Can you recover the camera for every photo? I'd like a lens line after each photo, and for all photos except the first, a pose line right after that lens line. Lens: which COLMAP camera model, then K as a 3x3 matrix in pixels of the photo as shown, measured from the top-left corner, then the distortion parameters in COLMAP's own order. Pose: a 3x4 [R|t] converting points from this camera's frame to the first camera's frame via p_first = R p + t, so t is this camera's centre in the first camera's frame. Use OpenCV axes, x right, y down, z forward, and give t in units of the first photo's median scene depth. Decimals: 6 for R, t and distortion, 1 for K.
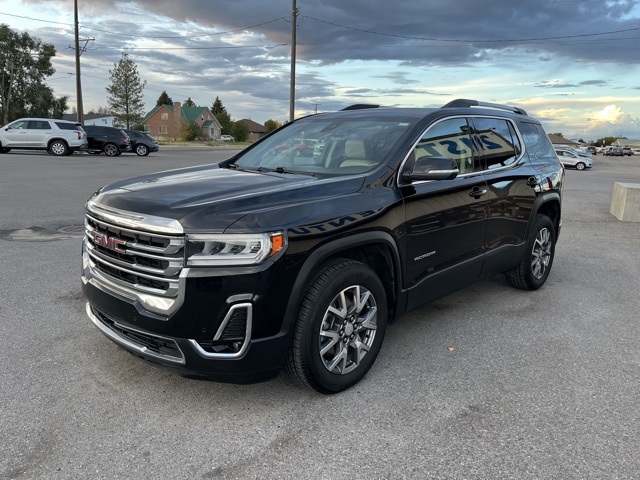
lens RADIAL K [[486.3, 0, 317.8], [0, 486.3, 239.8], [0, 0, 1]] dist [0.072808, -0.100416]
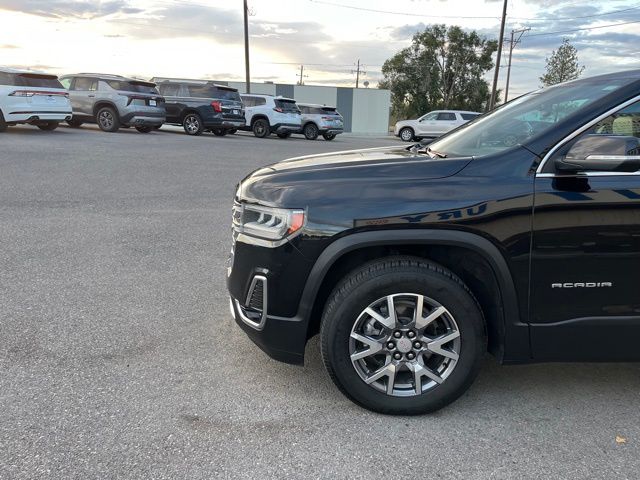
lens RADIAL K [[486.3, 0, 310.0], [0, 486.3, 238.7], [0, 0, 1]] dist [0.072808, -0.100416]
pose [[0.676953, 0.158683, -0.718717, 0.032699], [-0.148150, 0.985874, 0.078126, -0.002004], [0.720962, 0.053590, 0.690899, 0.019921]]
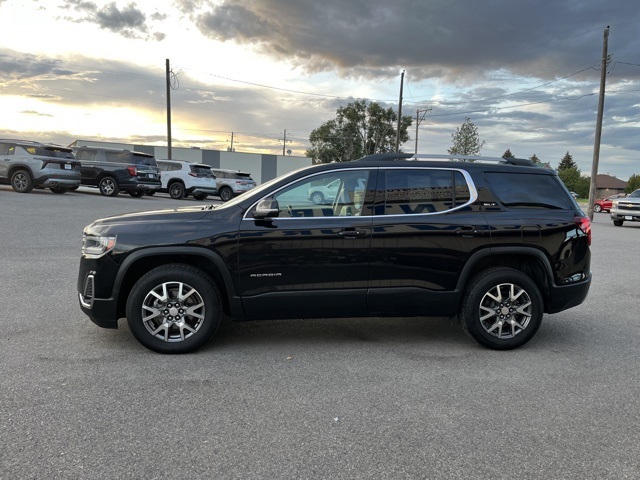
lens RADIAL K [[486.3, 0, 322.0], [0, 486.3, 235.2], [0, 0, 1]] dist [0.072808, -0.100416]
pose [[0.781213, 0.061367, -0.621240, 0.083287], [-0.136920, 0.987769, -0.074604, 0.000345], [0.609064, 0.143342, 0.780061, 0.005709]]
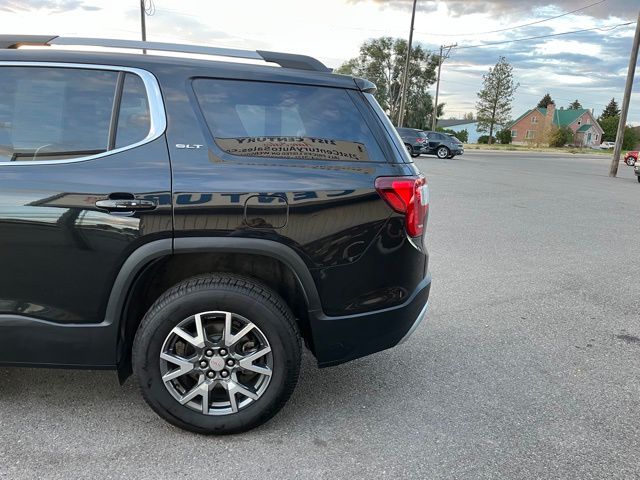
lens RADIAL K [[486.3, 0, 313.6], [0, 486.3, 243.8], [0, 0, 1]] dist [0.072808, -0.100416]
pose [[0.732130, 0.165217, -0.660825, 0.089220], [-0.167294, 0.984038, 0.060681, -0.013204], [0.660302, 0.066126, 0.748083, 0.074916]]
